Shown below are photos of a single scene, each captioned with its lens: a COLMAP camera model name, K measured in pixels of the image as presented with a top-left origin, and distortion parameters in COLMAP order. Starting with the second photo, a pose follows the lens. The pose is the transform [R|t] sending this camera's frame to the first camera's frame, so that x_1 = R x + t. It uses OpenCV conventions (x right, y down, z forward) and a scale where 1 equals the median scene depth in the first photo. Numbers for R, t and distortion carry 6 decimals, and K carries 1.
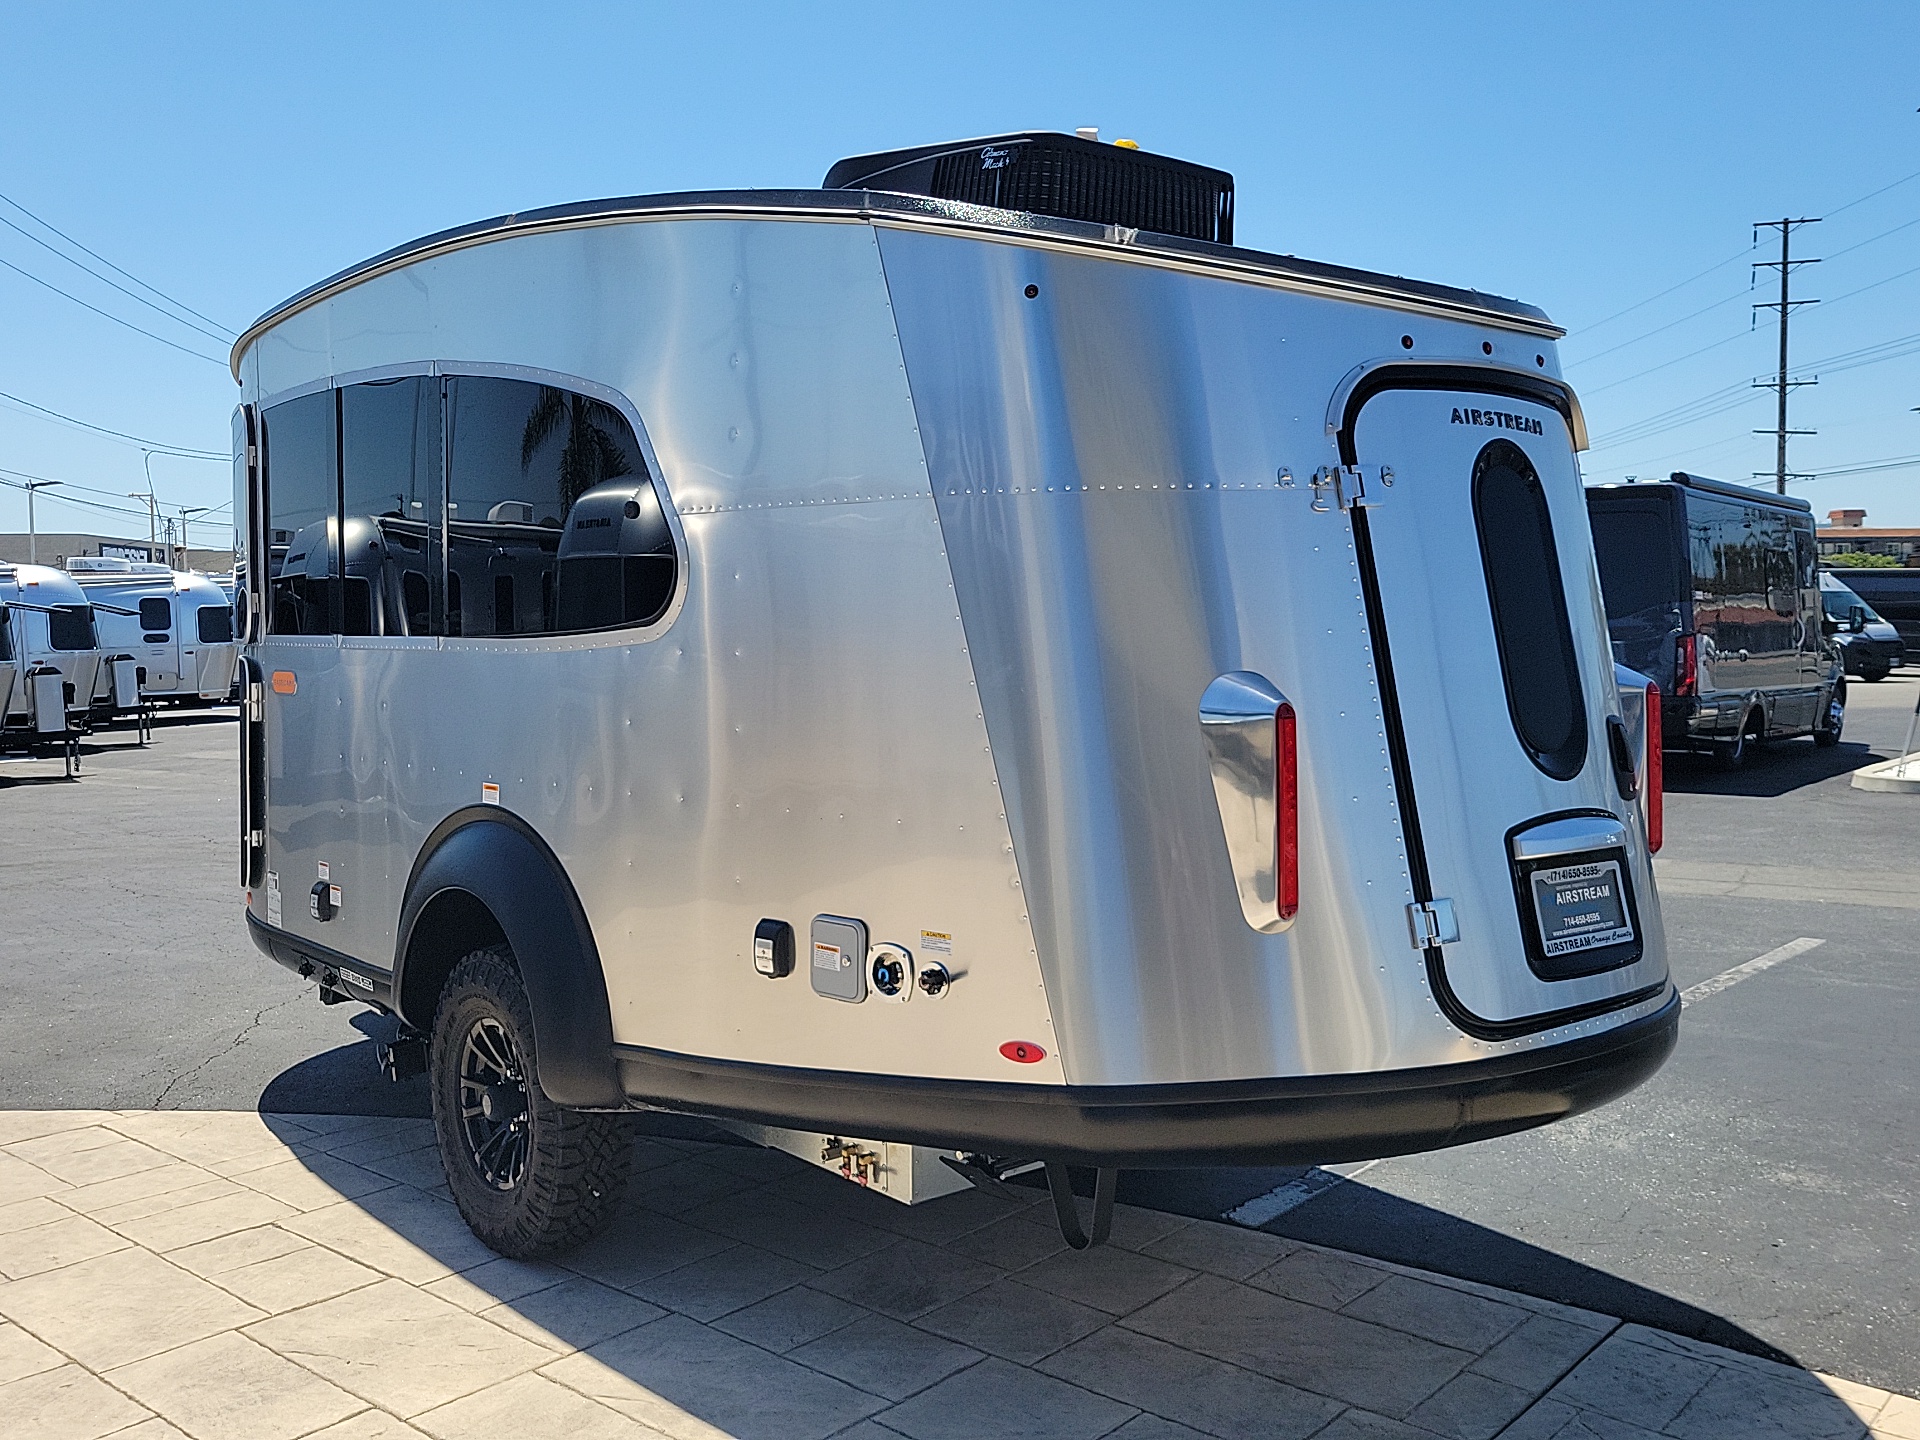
lens RADIAL K [[1706.6, 0, 948.1], [0, 1706.6, 712.9], [0, 0, 1]] dist [0.037923, -0.002724]
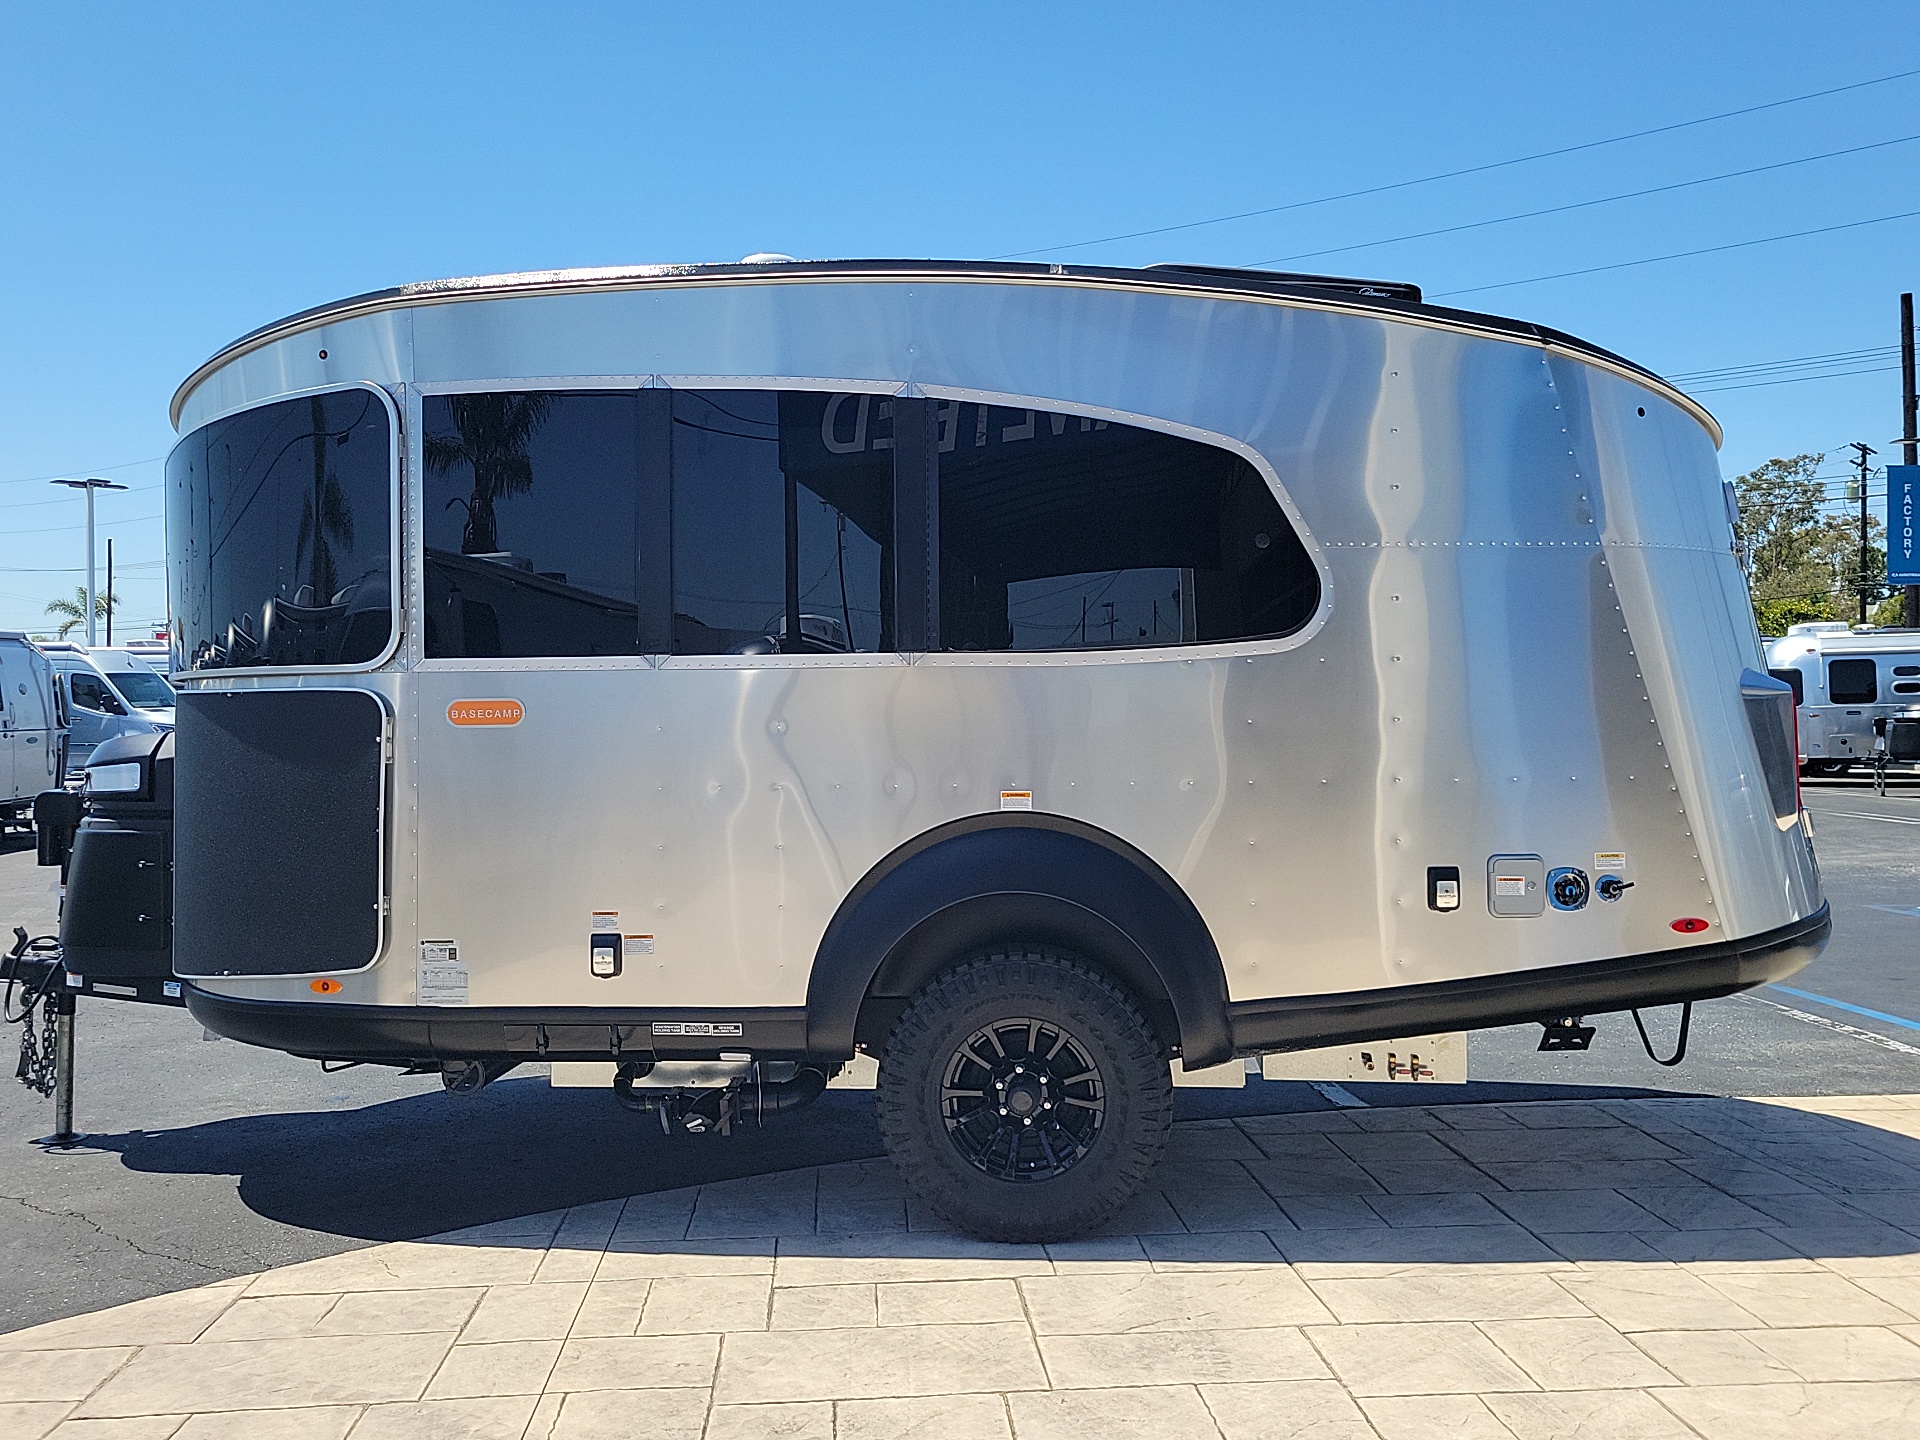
lens RADIAL K [[1609.5, 0, 969.1], [0, 1609.5, 721.9], [0, 0, 1]] dist [0.038204, 0.004459]
pose [[0.701727, 0.002496, 0.712441, -1.128884], [0.045778, 0.997769, -0.048584, 0.050955], [-0.710974, 0.066707, 0.700048, 0.365083]]
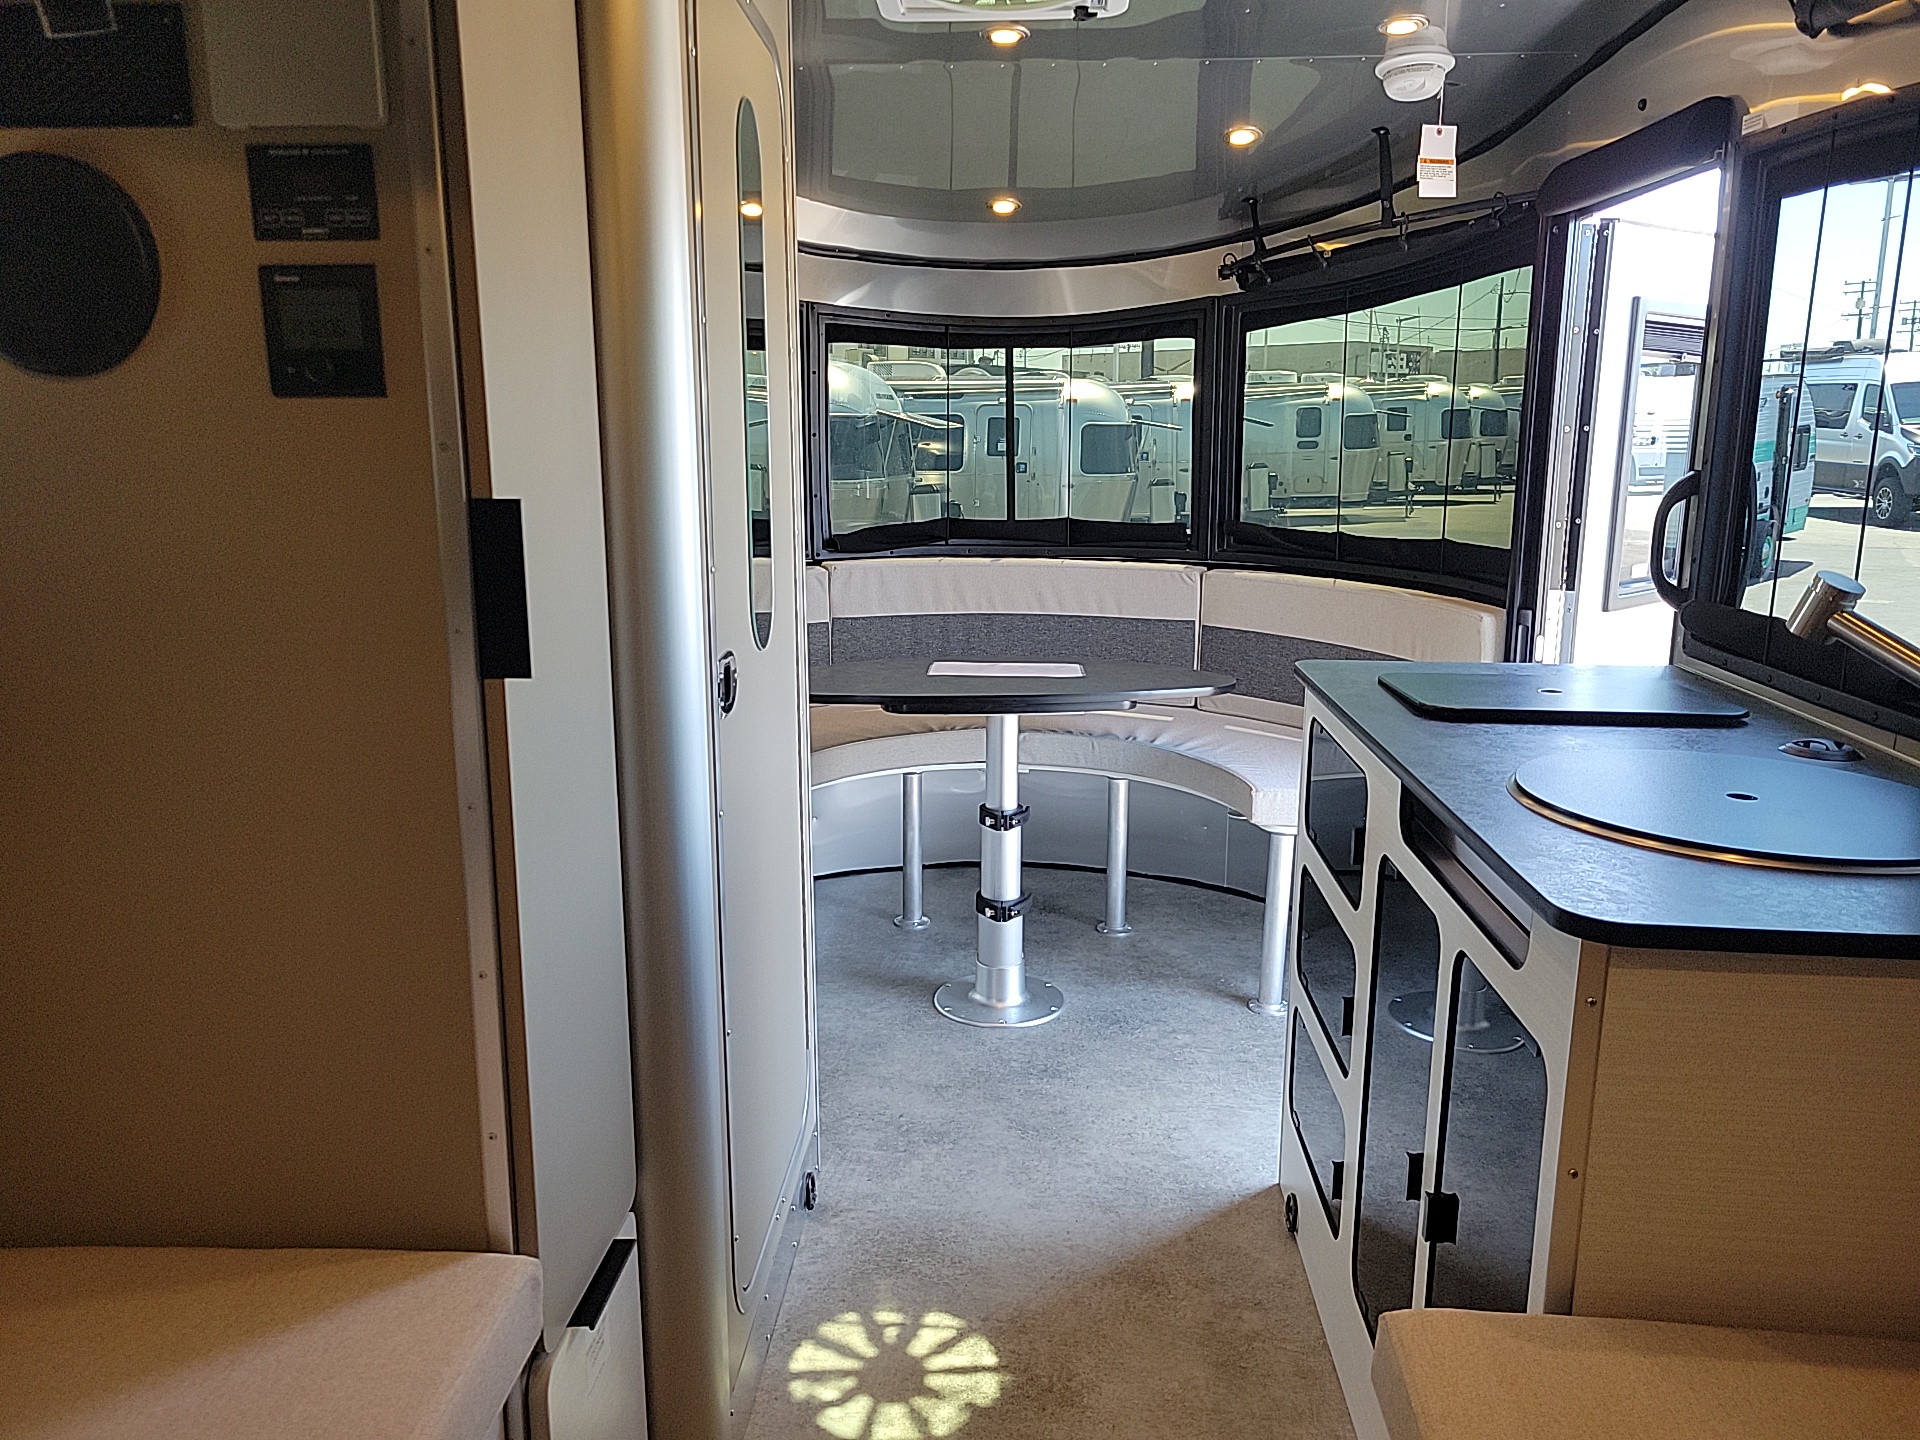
lens RADIAL K [[1465.5, 0, 953.5], [0, 1465.5, 717.9], [0, 0, 1]] dist [0.052383, -0.032198]
pose [[0.730787, 0.139104, -0.668282, 0.162572], [-0.035501, 0.985436, 0.166299, -0.138516], [0.681682, -0.097805, 0.725082, 1.044795]]
